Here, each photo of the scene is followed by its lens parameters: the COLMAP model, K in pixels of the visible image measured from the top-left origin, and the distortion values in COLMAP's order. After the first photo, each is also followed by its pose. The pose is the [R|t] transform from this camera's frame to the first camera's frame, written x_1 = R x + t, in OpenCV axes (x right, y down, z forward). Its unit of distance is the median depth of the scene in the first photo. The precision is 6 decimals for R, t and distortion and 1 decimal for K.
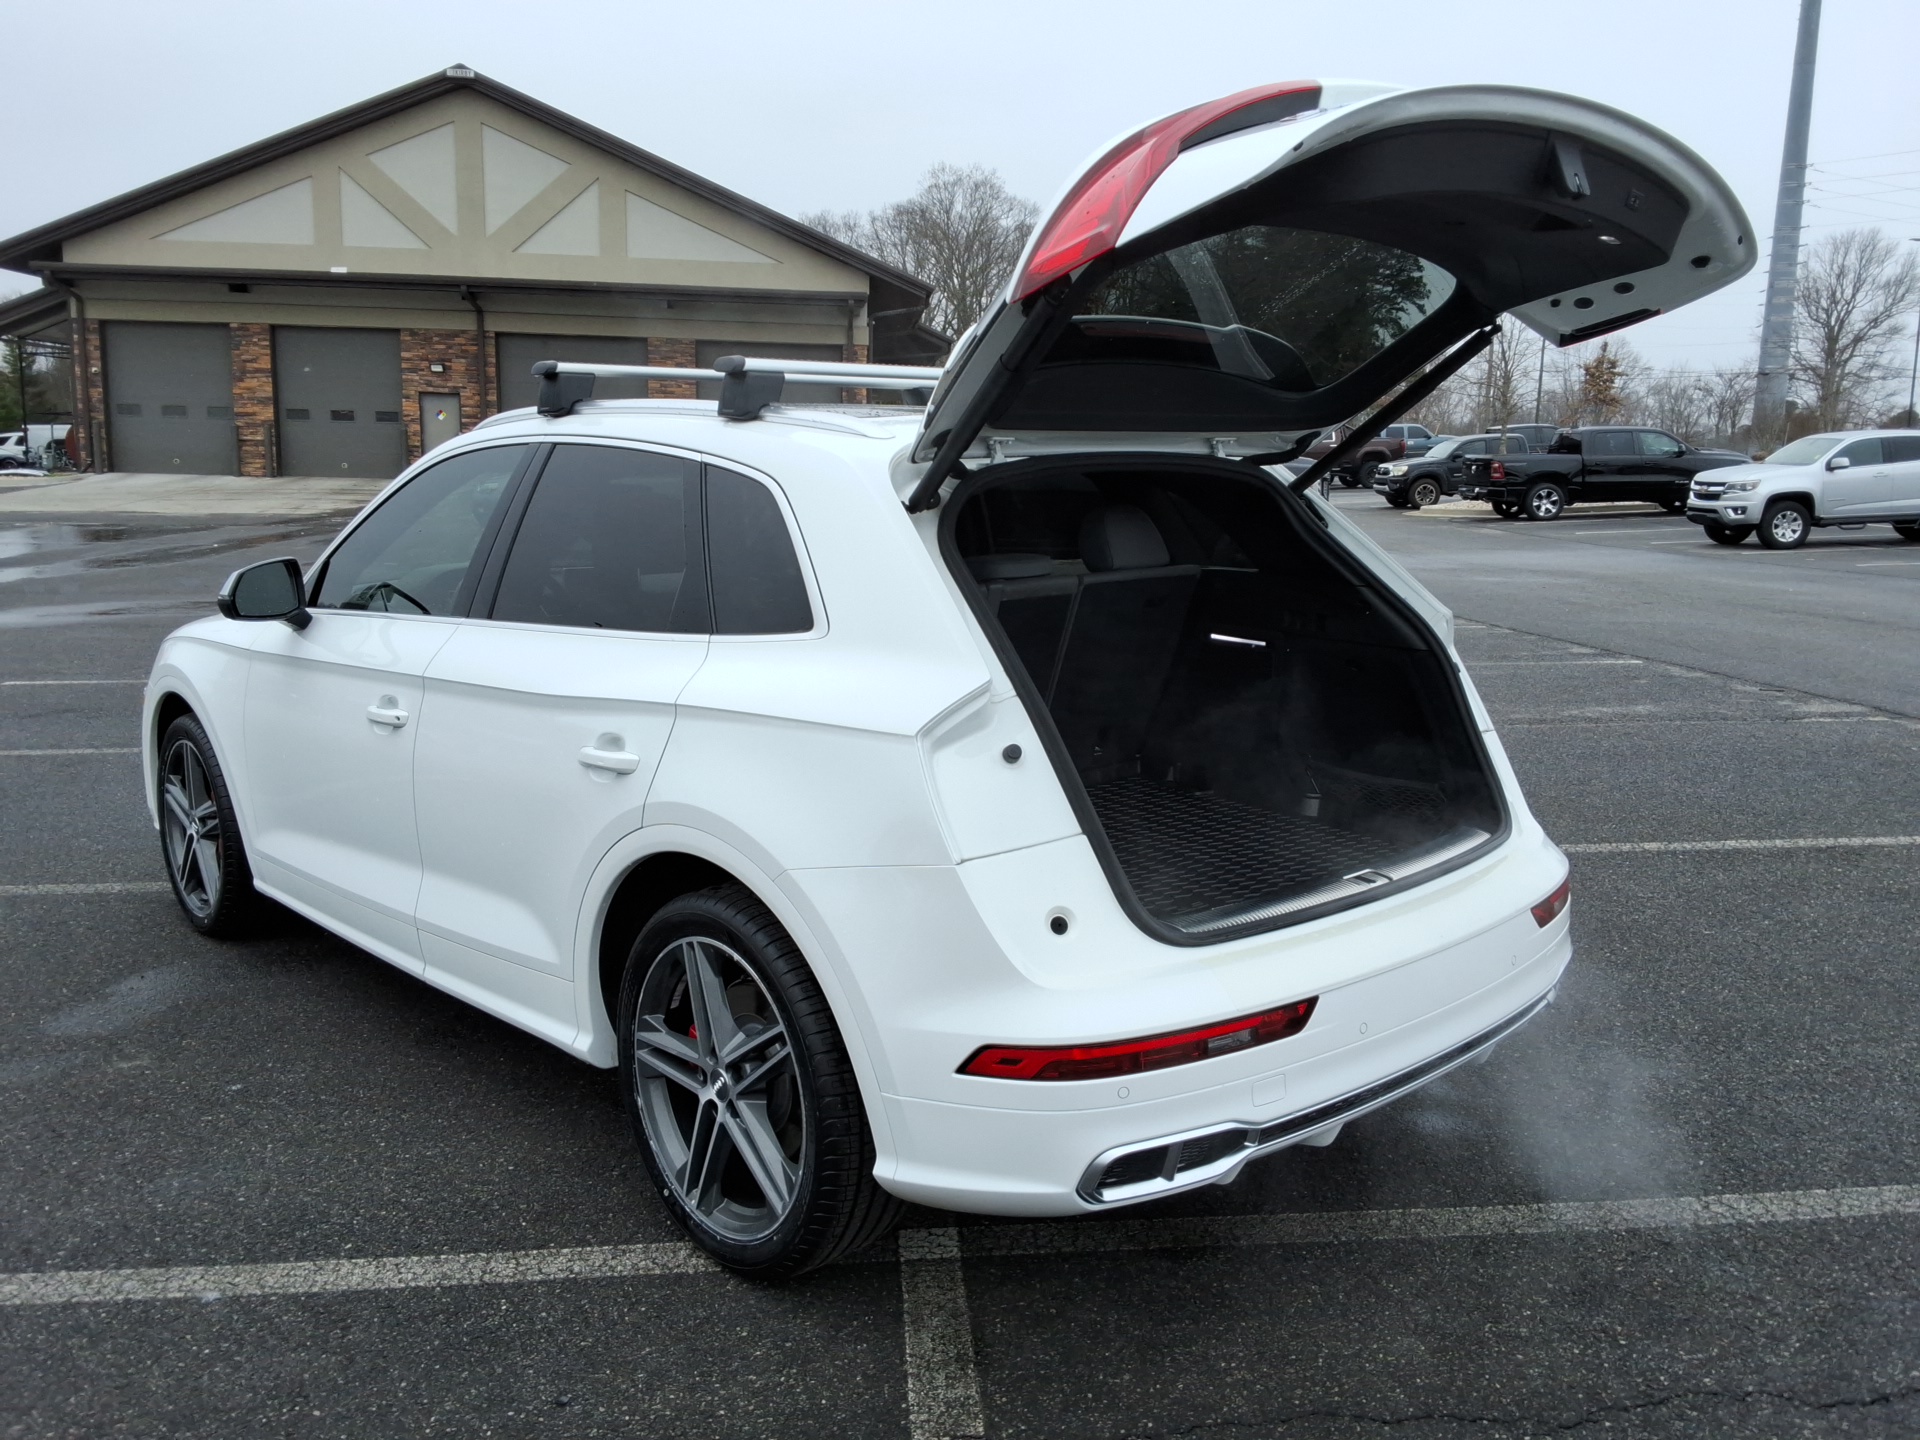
lens RADIAL K [[1531.0, 0, 973.8], [0, 1531.0, 702.0], [0, 0, 1]] dist [0.118048, -0.180865]
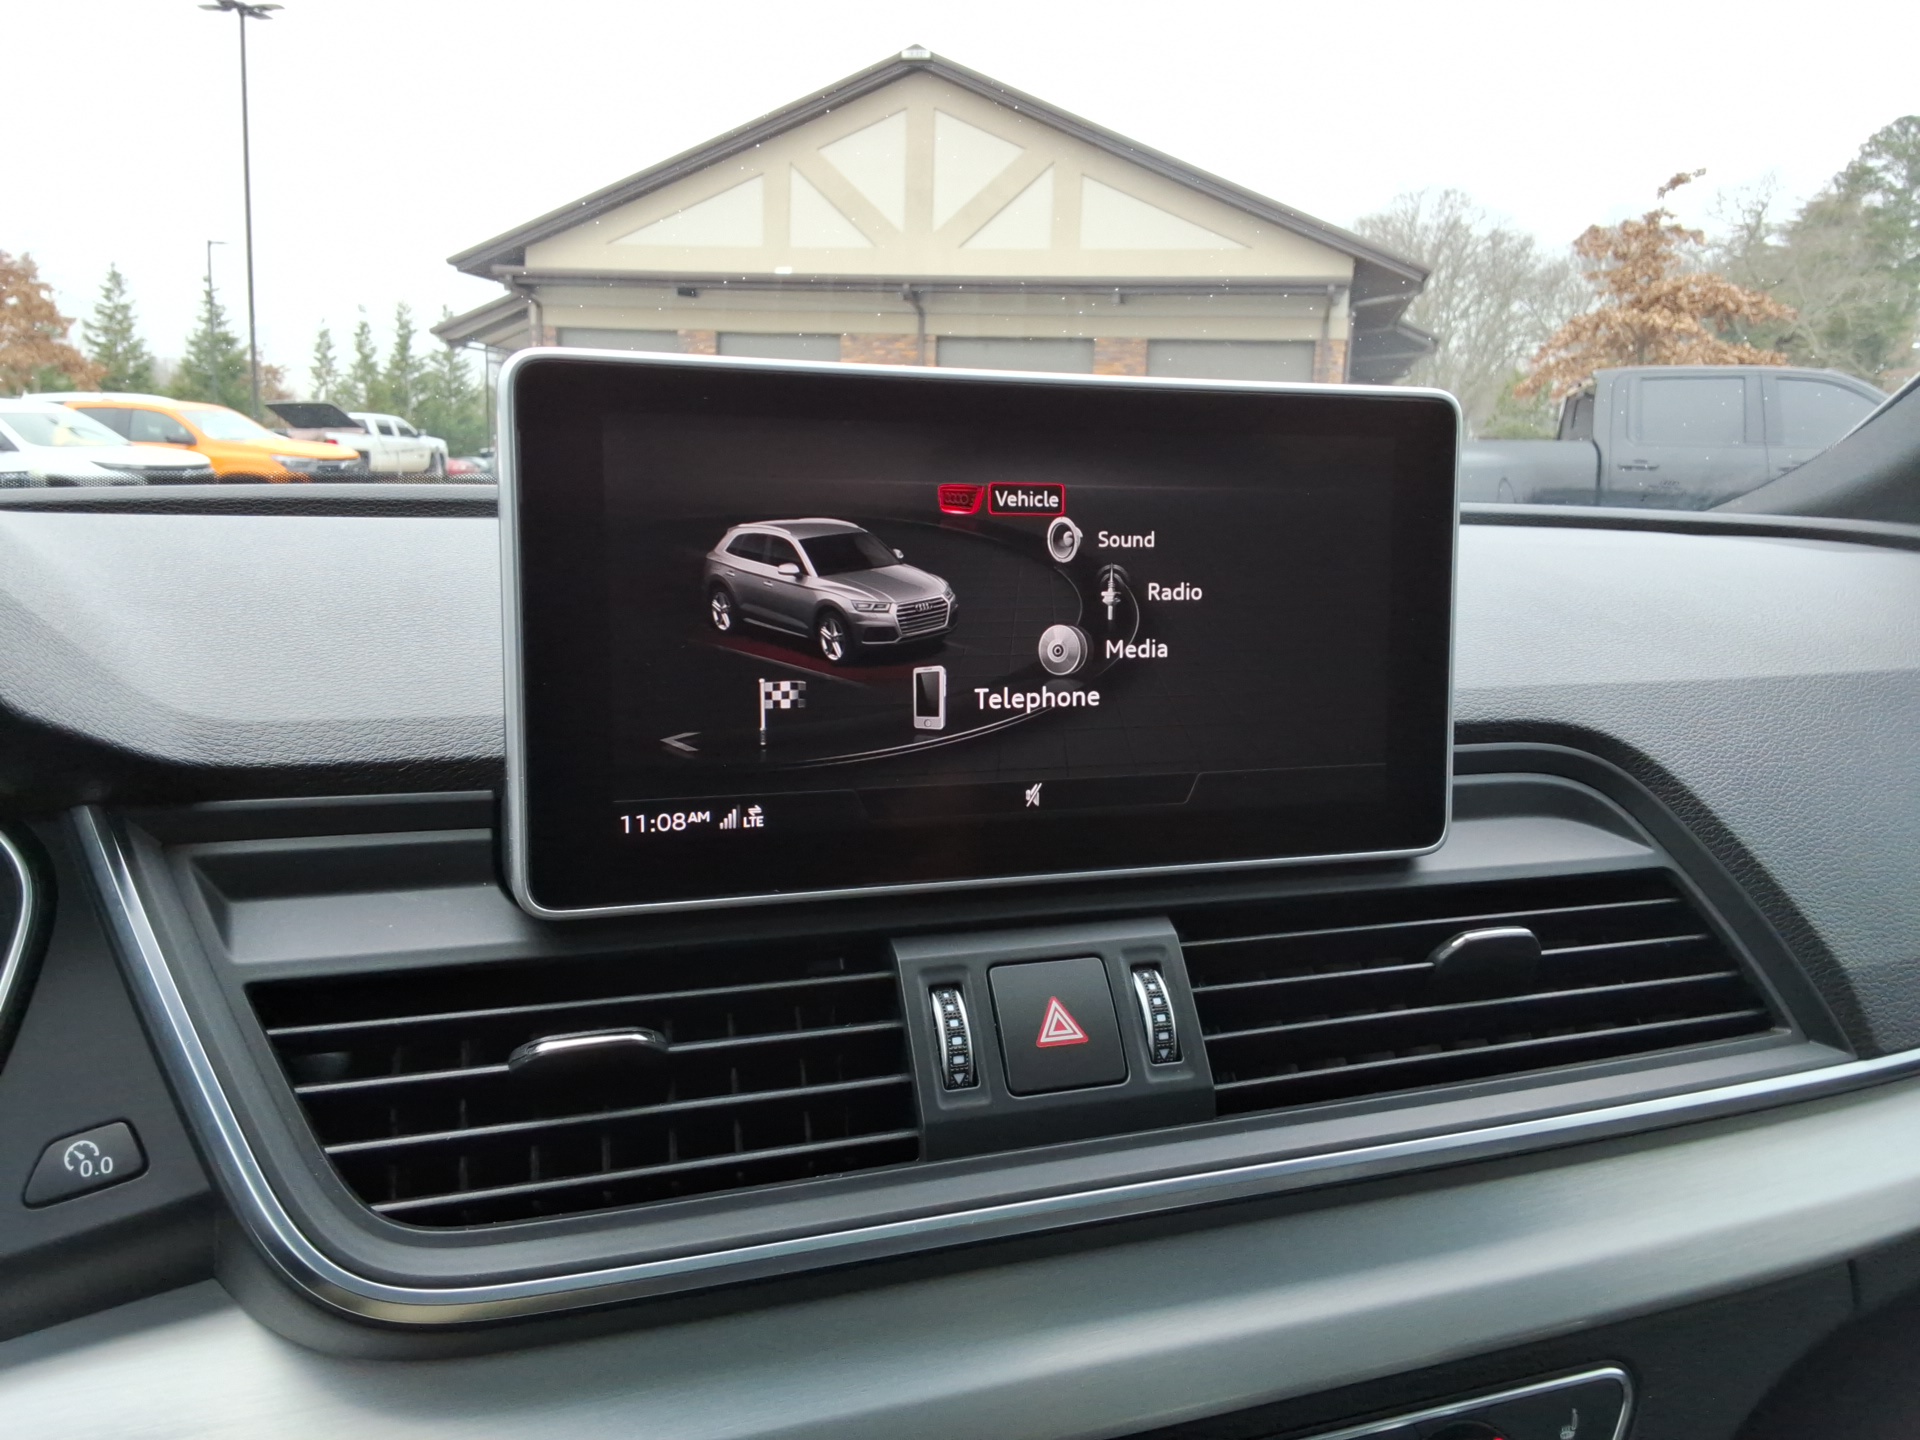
lens RADIAL K [[1531.0, 0, 976.0], [0, 1531.0, 716.3], [0, 0, 1]] dist [0.118048, -0.180865]
pose [[0.962914, 0.051149, -0.264915, -0.029899], [-0.053764, 0.998550, -0.002622, -0.009343], [0.264396, 0.016768, 0.964268, 0.124167]]
